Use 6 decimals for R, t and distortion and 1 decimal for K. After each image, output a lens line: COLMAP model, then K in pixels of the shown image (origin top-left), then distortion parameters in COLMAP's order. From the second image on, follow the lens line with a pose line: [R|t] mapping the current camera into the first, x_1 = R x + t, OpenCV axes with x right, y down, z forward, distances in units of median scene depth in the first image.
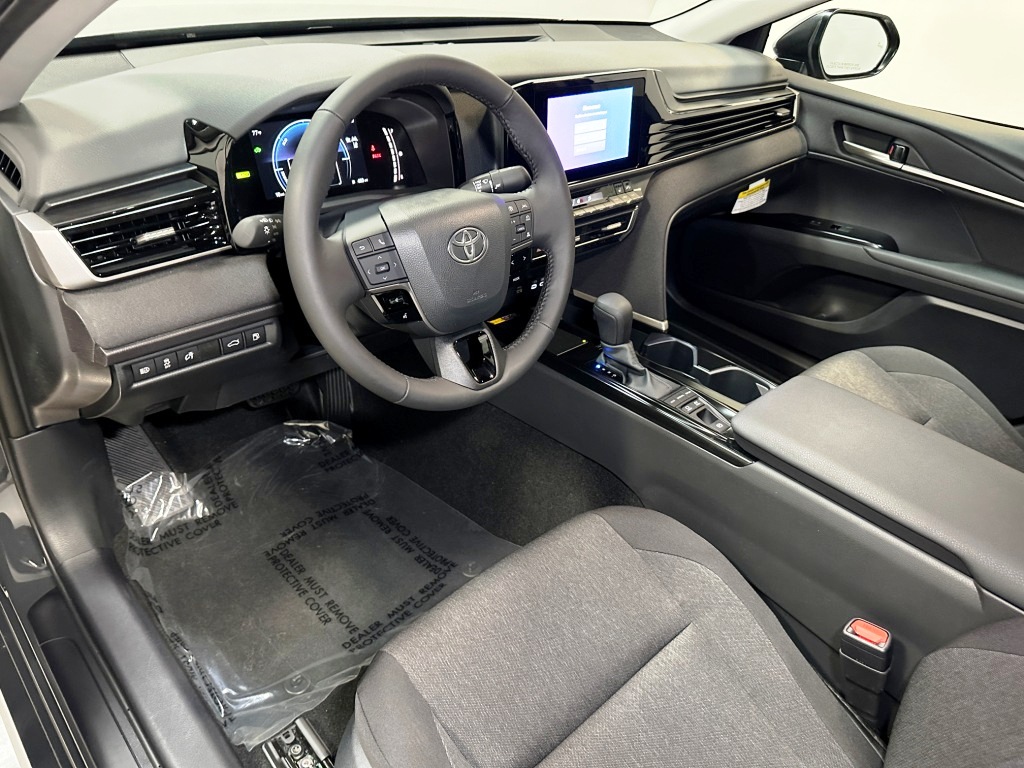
lens RADIAL K [[728.4, 0, 510.8], [0, 728.4, 369.8], [0, 0, 1]] dist [0.048809, -0.108315]
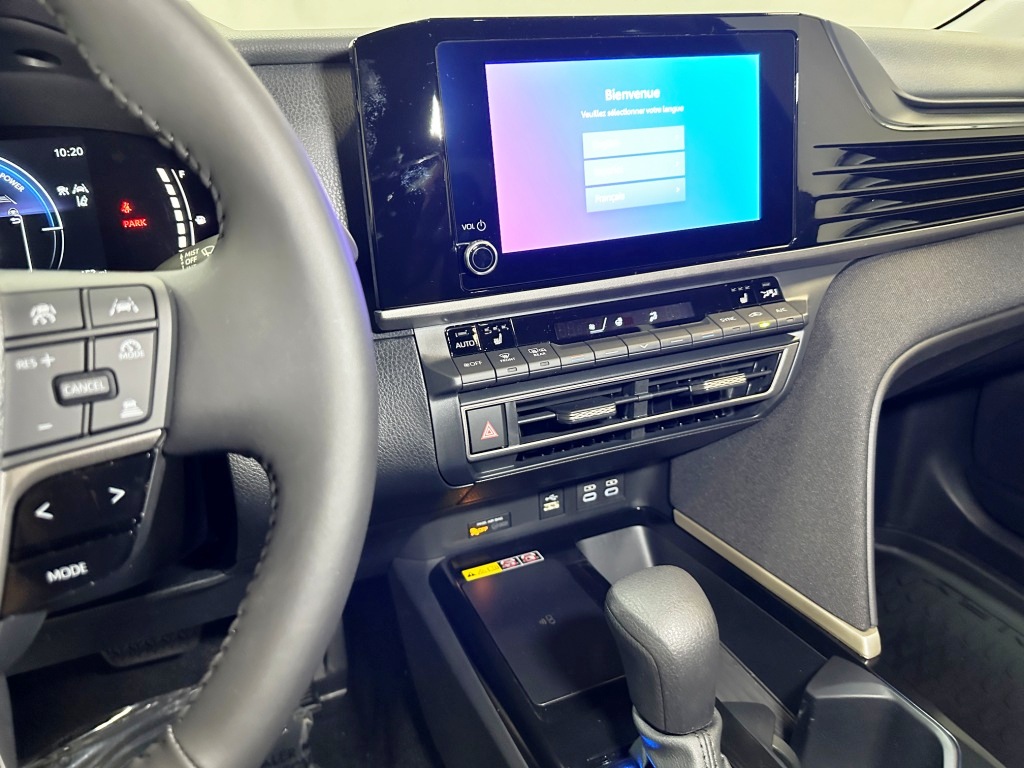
lens RADIAL K [[728.4, 0, 510.8], [0, 728.4, 369.8], [0, 0, 1]] dist [0.048809, -0.108315]
pose [[0.923593, 0.021359, -0.382779, 0.217261], [-0.095752, 0.979655, -0.176373, -0.138718], [0.371224, 0.199549, 0.906848, 0.672398]]
